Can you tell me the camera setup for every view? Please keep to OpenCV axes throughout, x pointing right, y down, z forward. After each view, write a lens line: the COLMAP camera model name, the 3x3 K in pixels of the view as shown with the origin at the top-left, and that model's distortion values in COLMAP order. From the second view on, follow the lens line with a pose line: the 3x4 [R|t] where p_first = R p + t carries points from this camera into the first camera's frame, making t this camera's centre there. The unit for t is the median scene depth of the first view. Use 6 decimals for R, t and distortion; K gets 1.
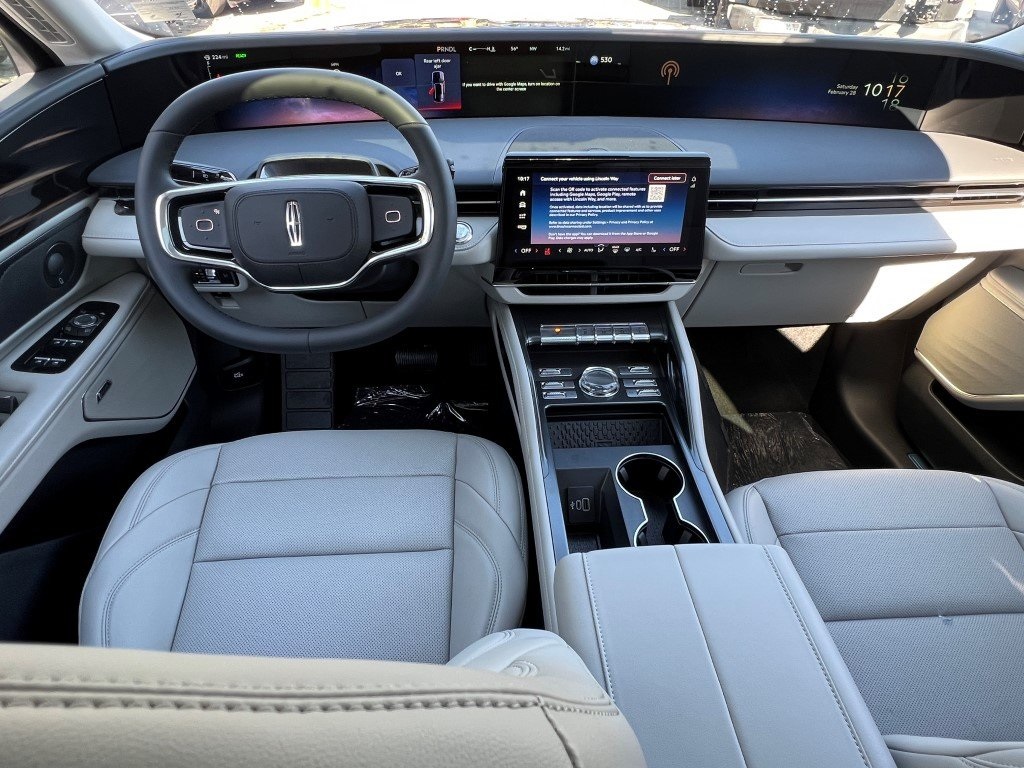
lens RADIAL K [[608.7, 0, 506.6], [0, 608.7, 387.4], [0, 0, 1]] dist [-0.001360, 0.000717]
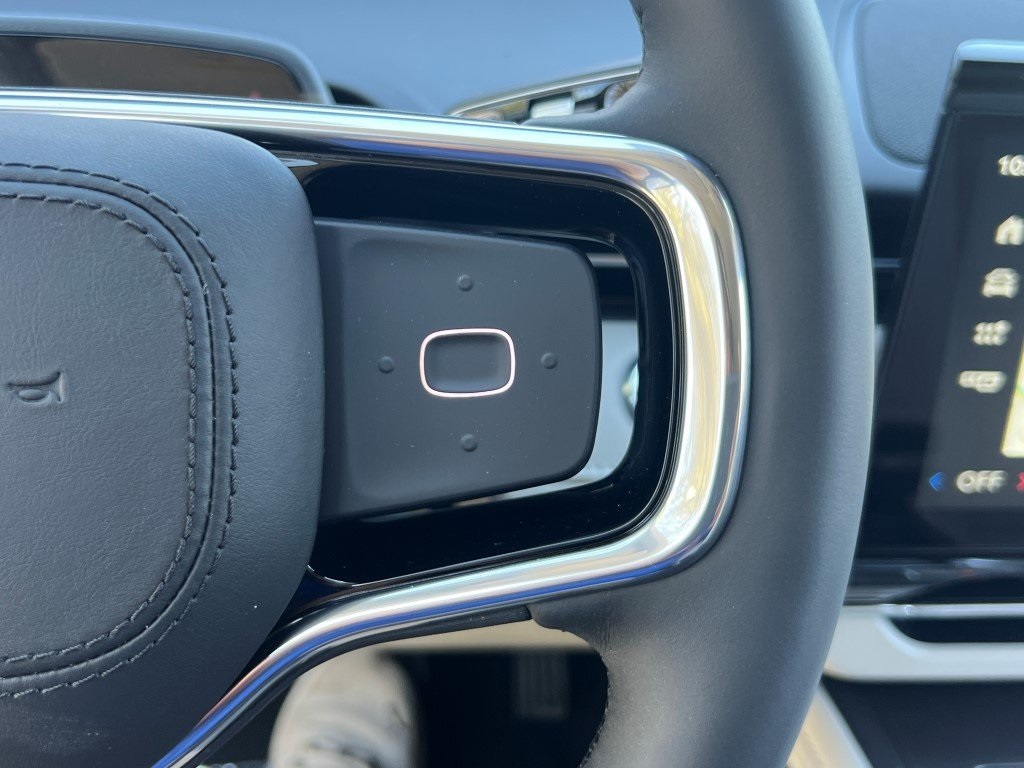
lens RADIAL K [[1102.8, 0, 511.5], [0, 1102.8, 338.3], [0, 0, 1]] dist [0.021456, 0.000000]
pose [[0.998291, 0.030417, 0.049892, -0.158091], [-0.020186, 0.980784, -0.194049, -0.193610], [-0.054836, 0.192710, 0.979722, 0.604616]]
